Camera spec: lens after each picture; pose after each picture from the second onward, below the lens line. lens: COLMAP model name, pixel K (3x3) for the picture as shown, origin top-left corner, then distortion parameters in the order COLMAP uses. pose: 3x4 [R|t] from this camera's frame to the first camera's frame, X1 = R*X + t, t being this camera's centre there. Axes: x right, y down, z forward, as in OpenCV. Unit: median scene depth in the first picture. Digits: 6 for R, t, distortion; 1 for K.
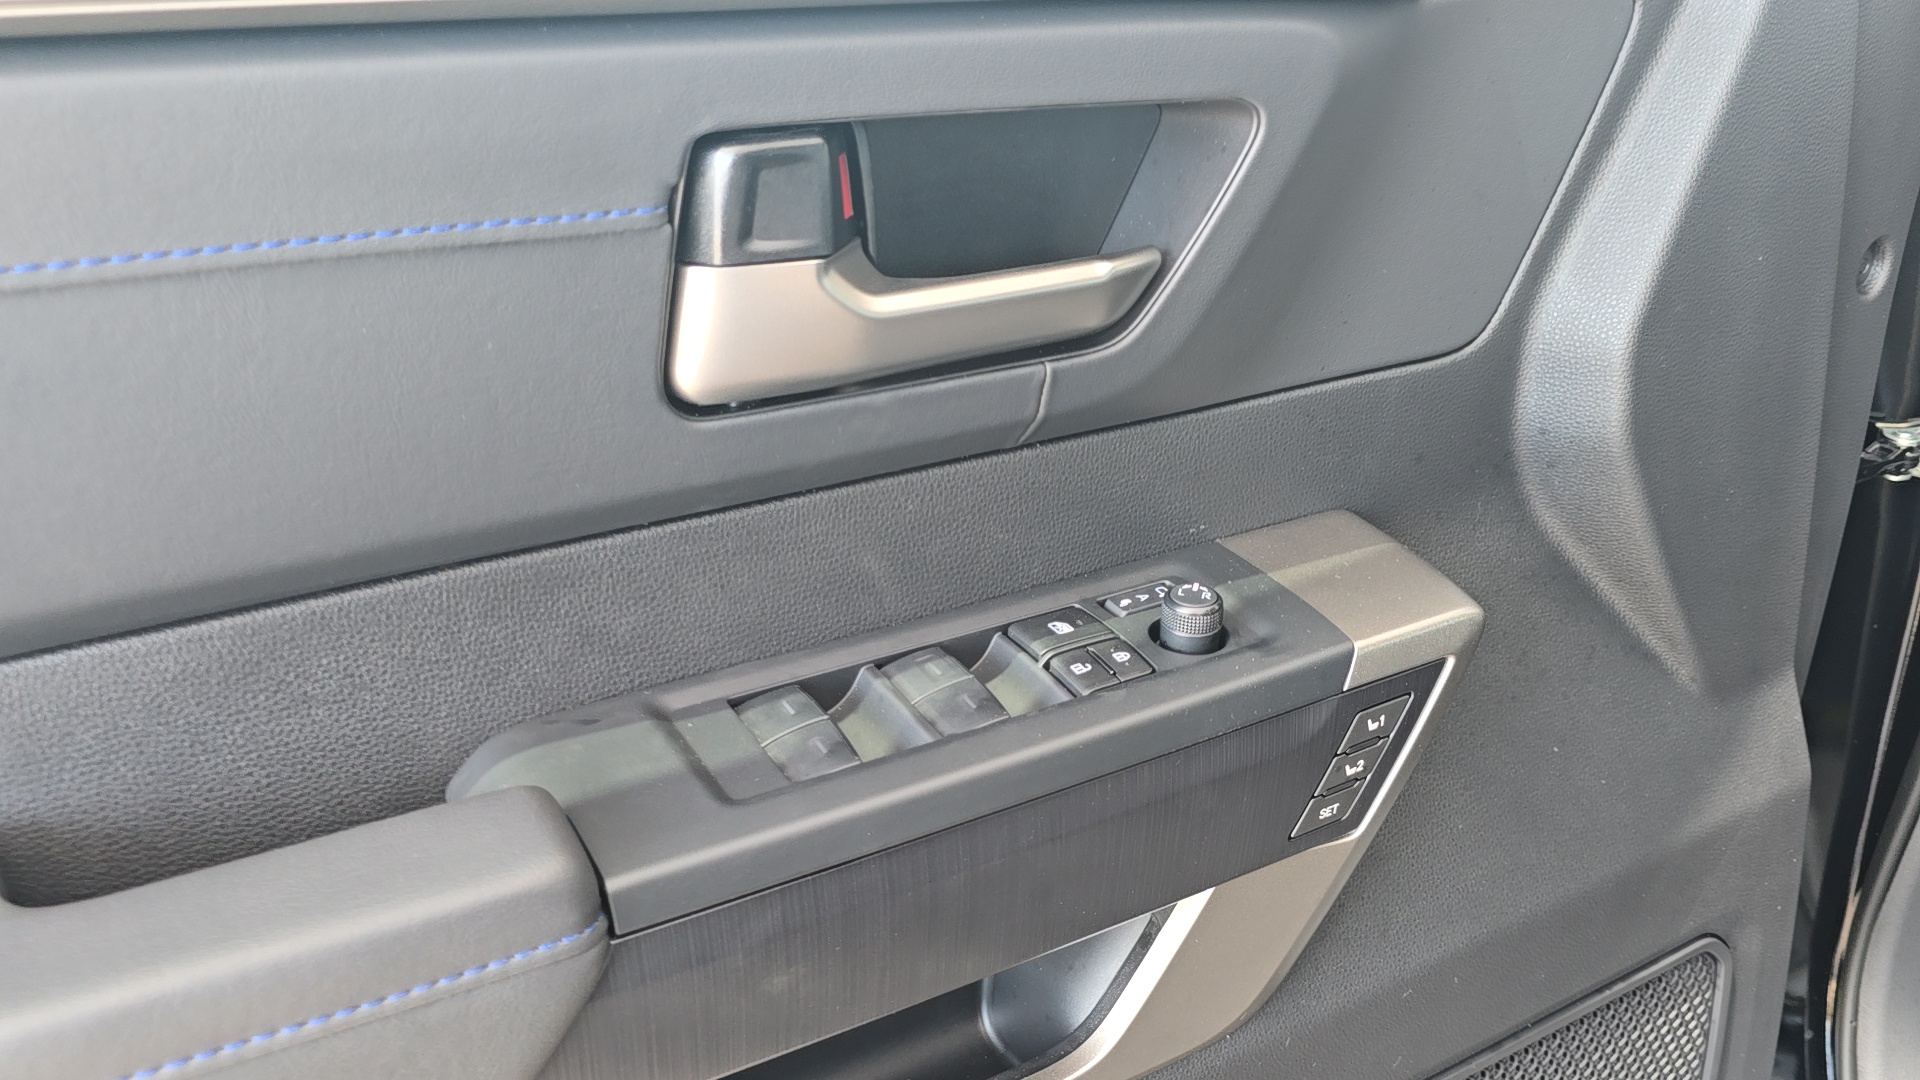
lens RADIAL K [[1613.9, 0, 958.2], [0, 1613.9, 538.3], [0, 0, 1]] dist [-0.014932, 0.008693]
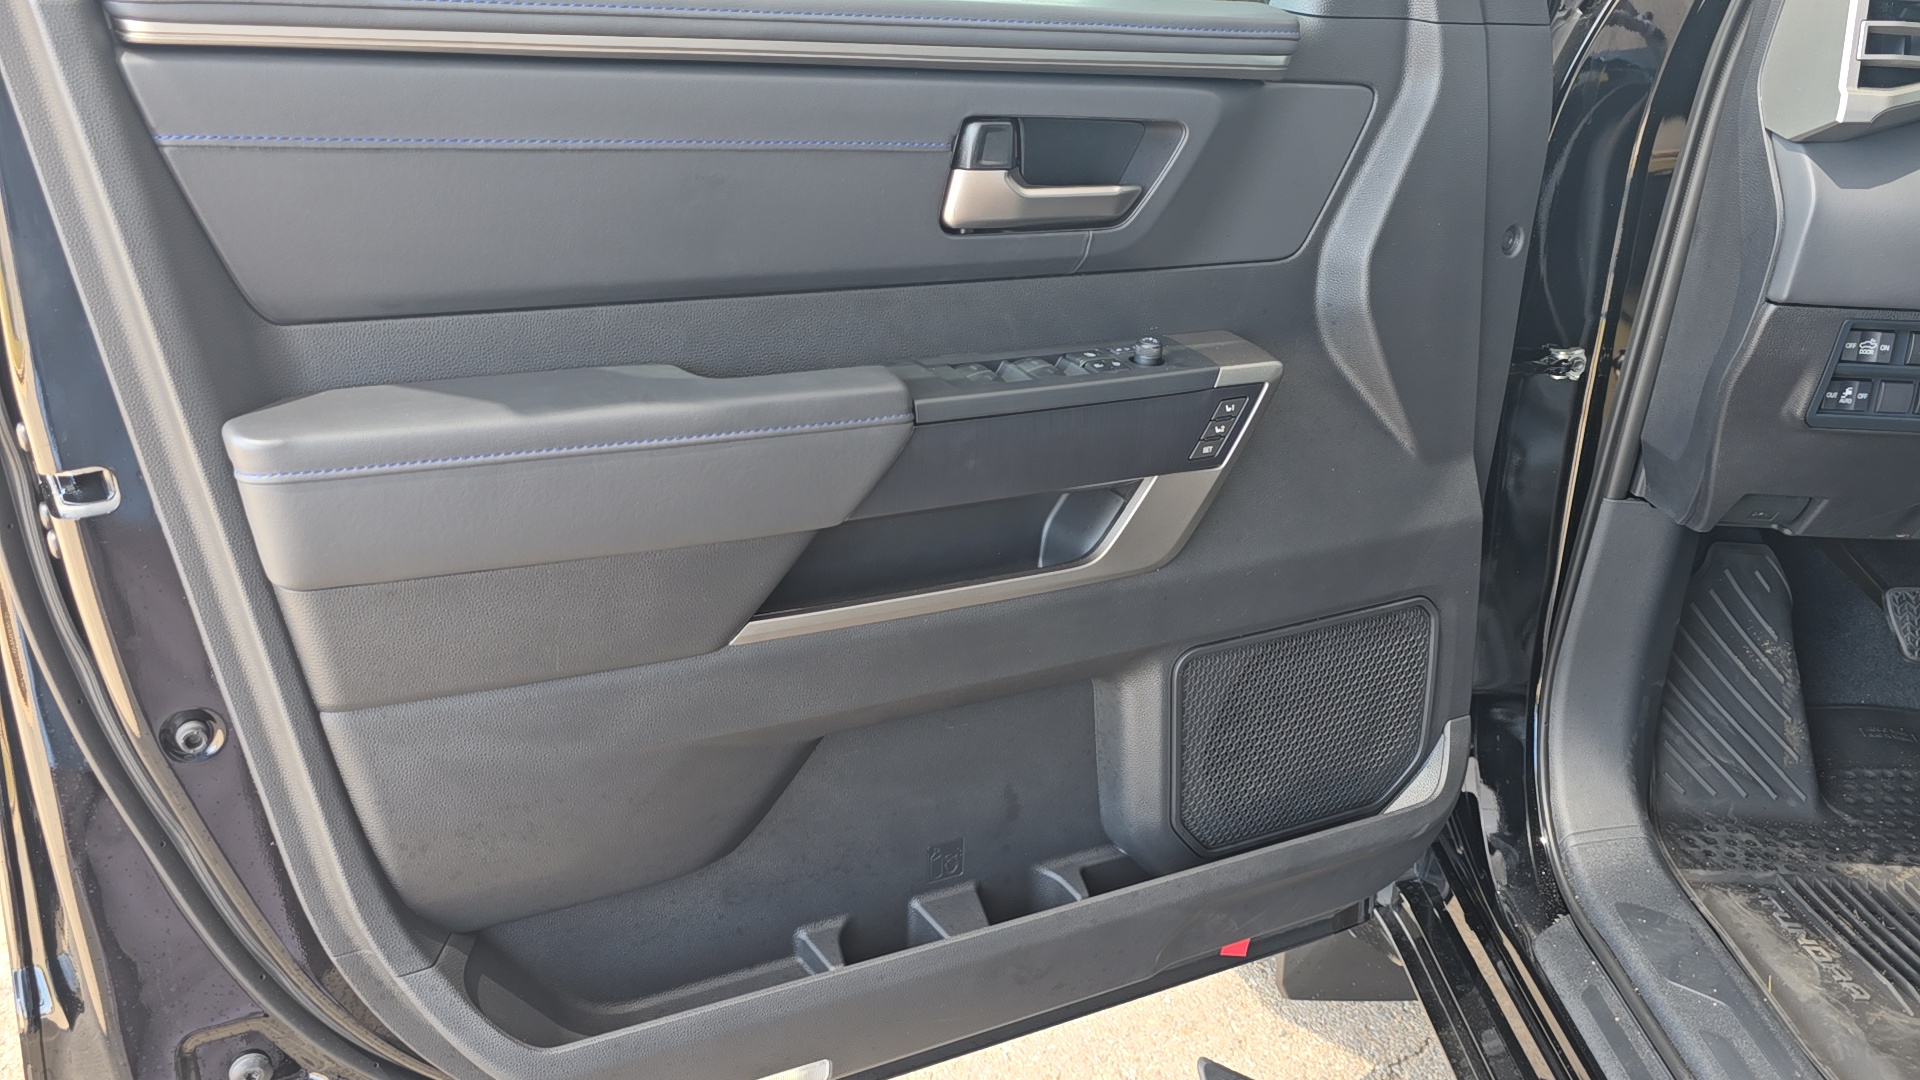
lens RADIAL K [[1613.9, 0, 960.2], [0, 1613.9, 545.6], [0, 0, 1]] dist [-0.014932, 0.008693]
pose [[0.998629, 0.051428, 0.009756, -0.126837], [-0.050825, 0.997230, -0.054297, 0.462024], [-0.012521, 0.053727, 0.998477, -1.242547]]
